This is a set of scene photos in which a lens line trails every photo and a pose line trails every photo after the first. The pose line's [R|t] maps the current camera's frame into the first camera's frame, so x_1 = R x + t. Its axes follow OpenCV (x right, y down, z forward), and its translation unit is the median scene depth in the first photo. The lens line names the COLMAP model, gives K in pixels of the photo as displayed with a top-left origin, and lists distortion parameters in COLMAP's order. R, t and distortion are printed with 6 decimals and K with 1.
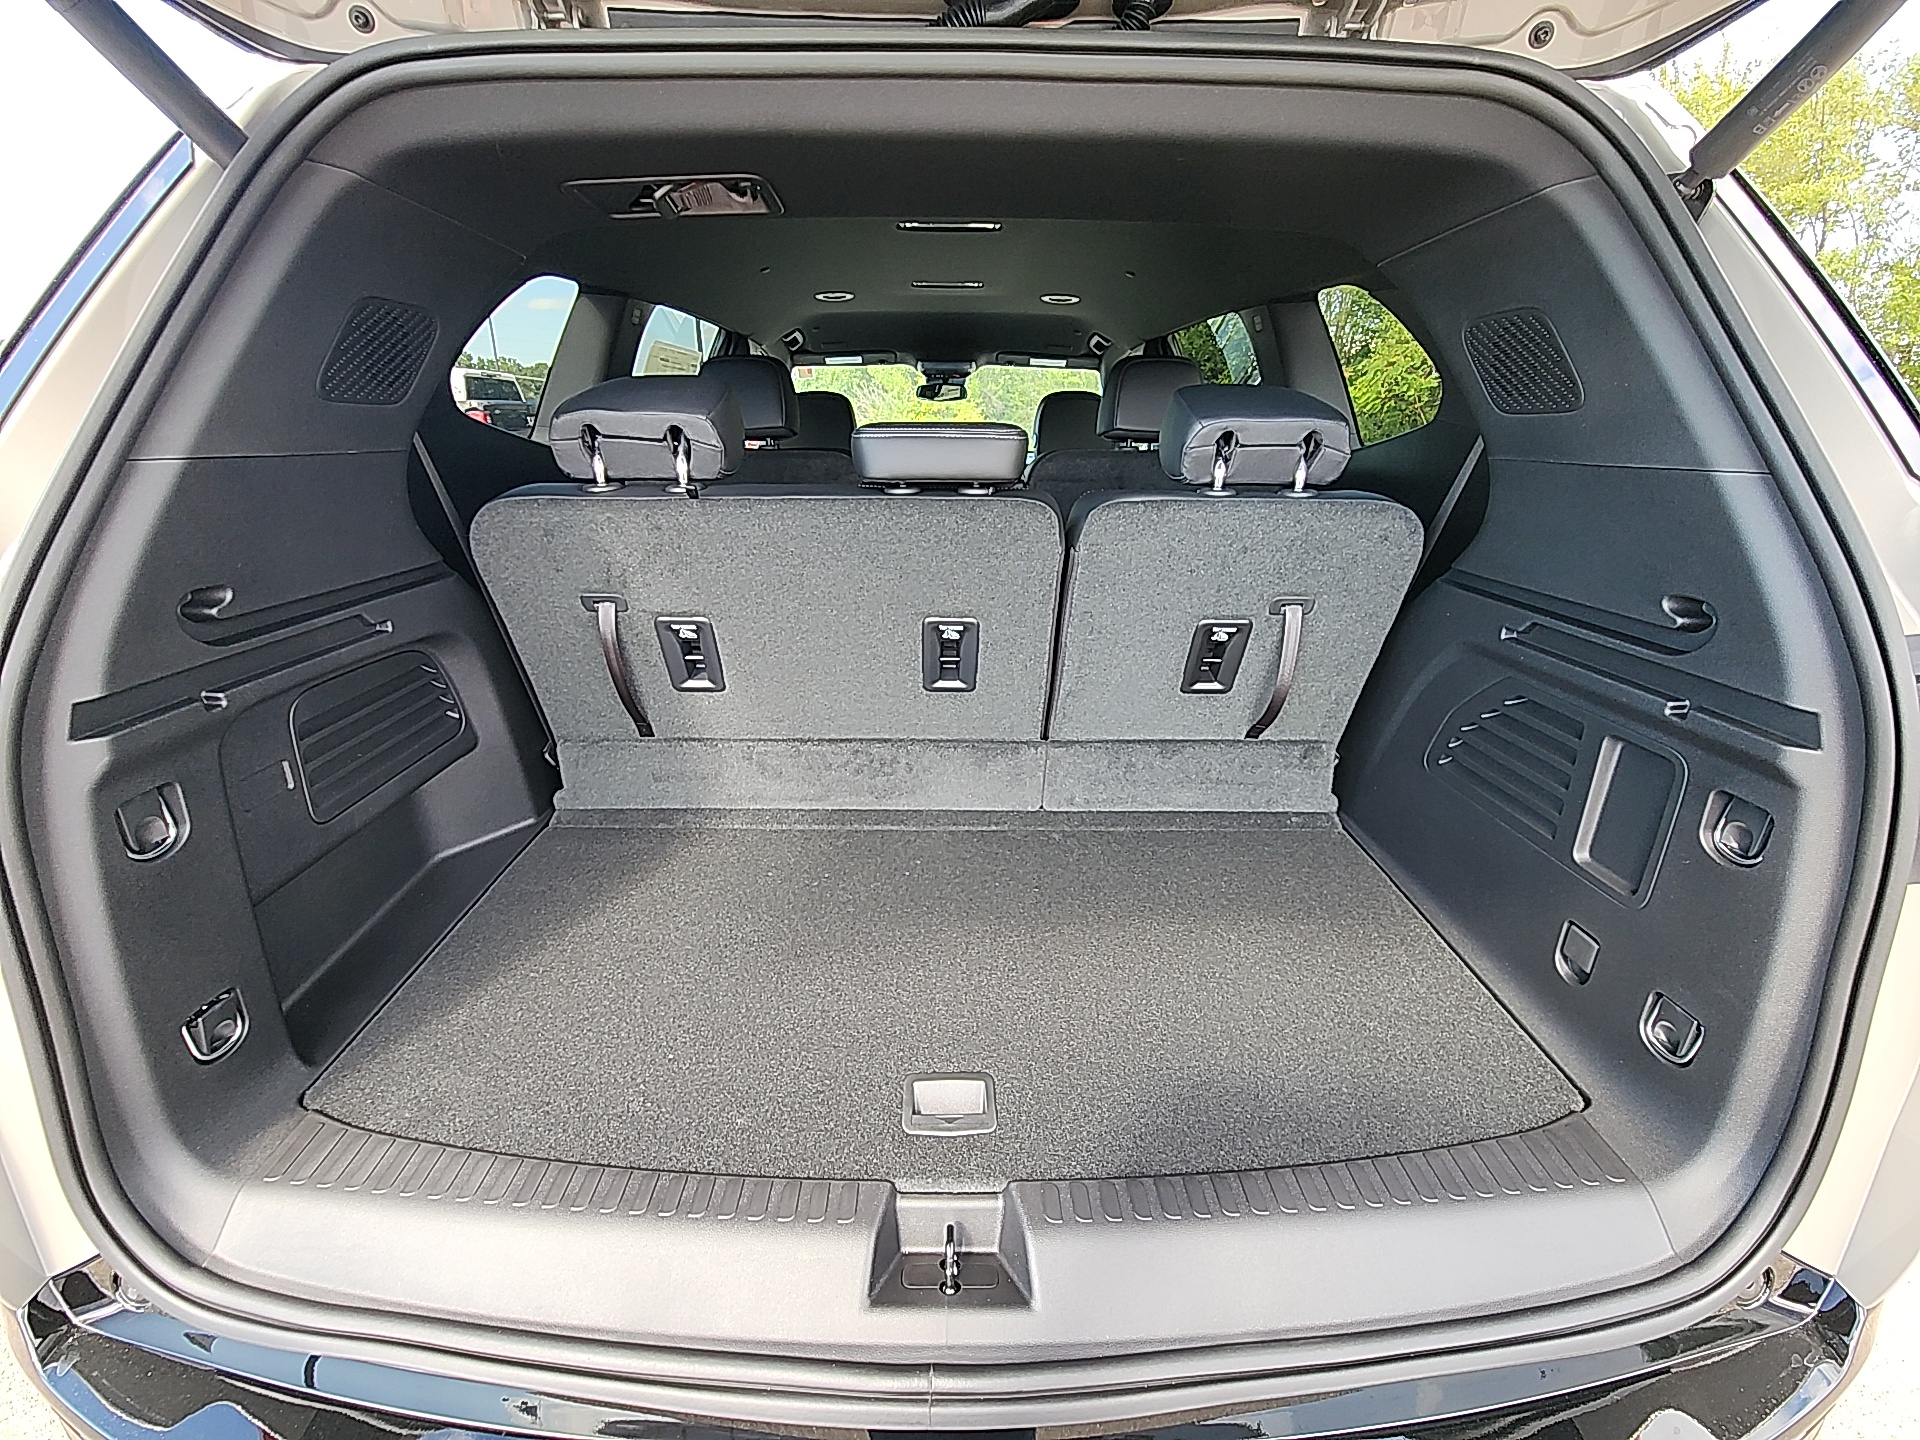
lens RADIAL K [[774.0, 0, 951.5], [0, 774.0, 705.3], [0, 0, 1]] dist [0.013308, -0.008585]
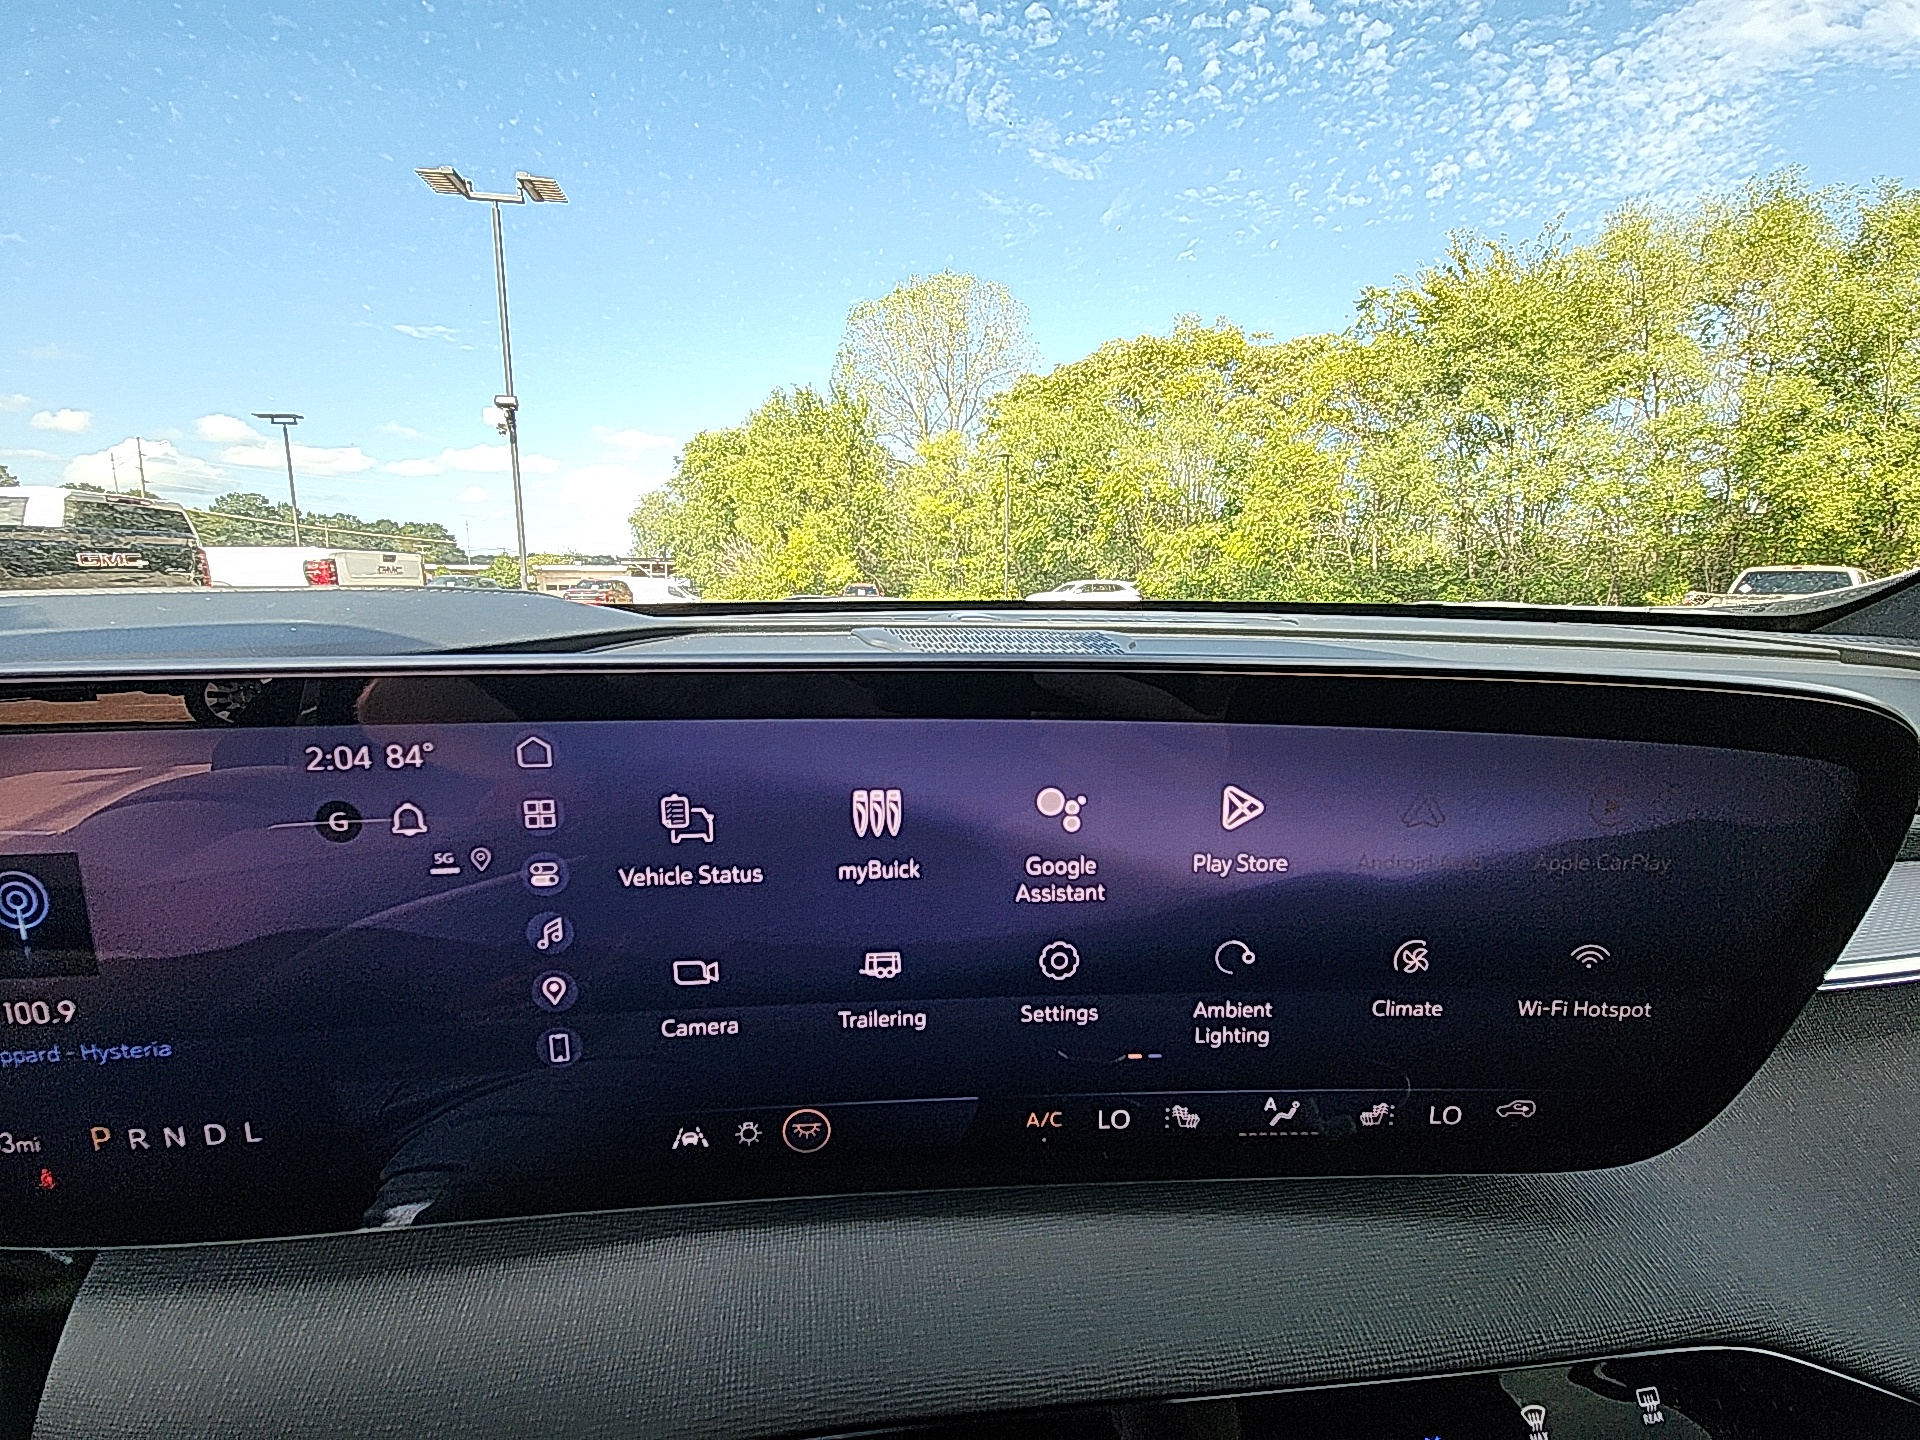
lens RADIAL K [[774.0, 0, 951.3], [0, 774.0, 703.4], [0, 0, 1]] dist [0.013308, -0.008585]
pose [[0.986748, -0.028875, 0.159668, -0.120503], [0.058303, 0.981414, -0.182829, -0.960609], [-0.151422, 0.189715, 0.970093, 2.940882]]
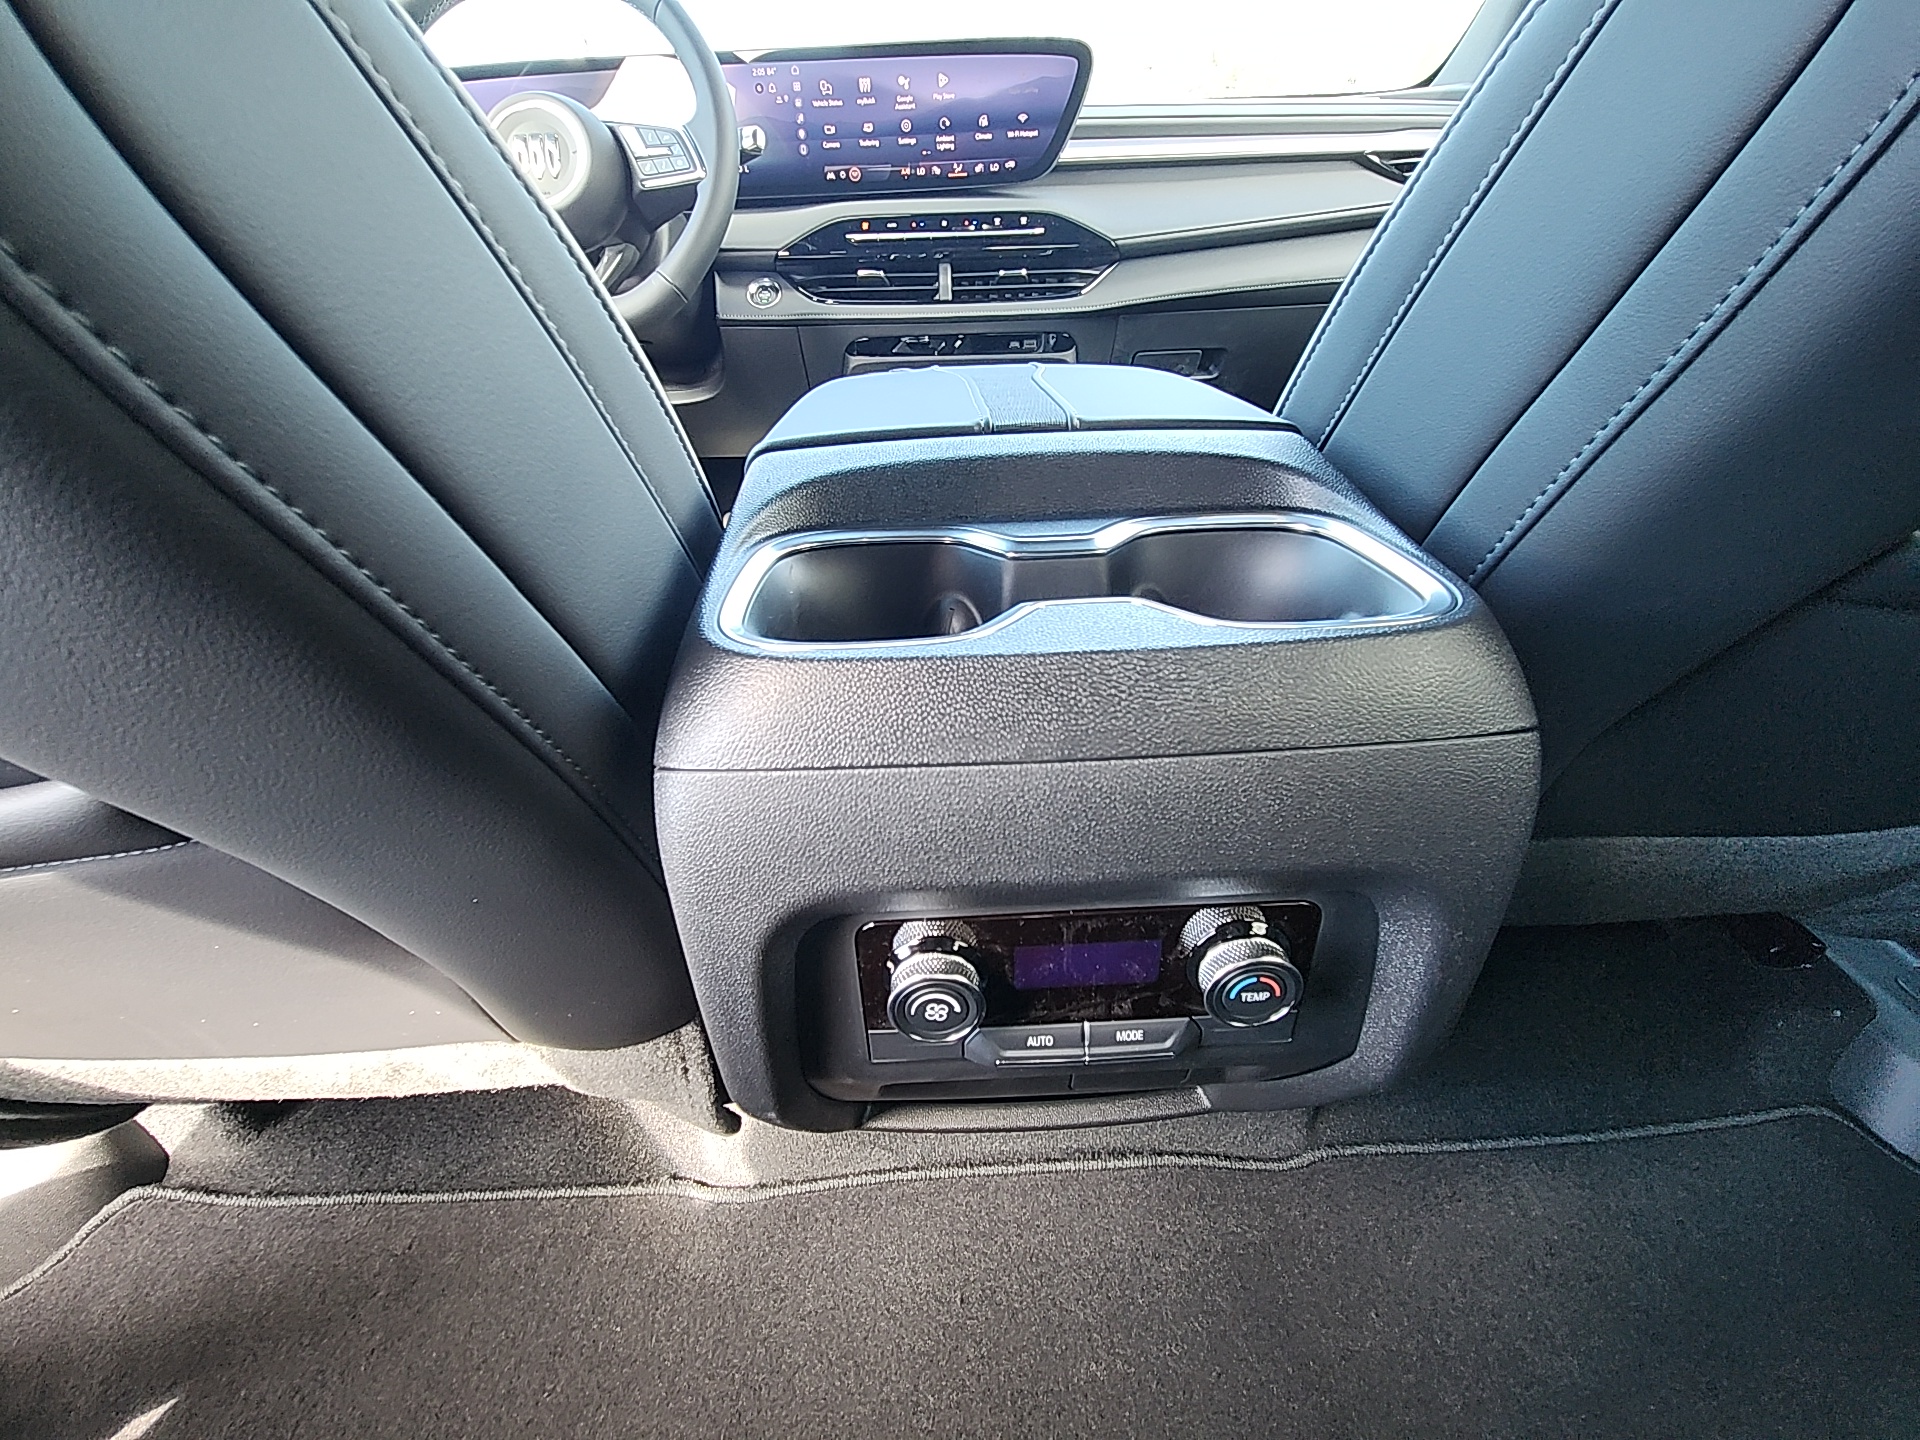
lens RADIAL K [[774.0, 0, 958.7], [0, 774.0, 713.6], [0, 0, 1]] dist [0.013308, -0.008585]
pose [[0.999155, -0.040638, 0.006081, -0.043612], [0.039037, 0.984966, 0.168279, -0.455368], [-0.012828, -0.167899, 0.985721, 2.203072]]
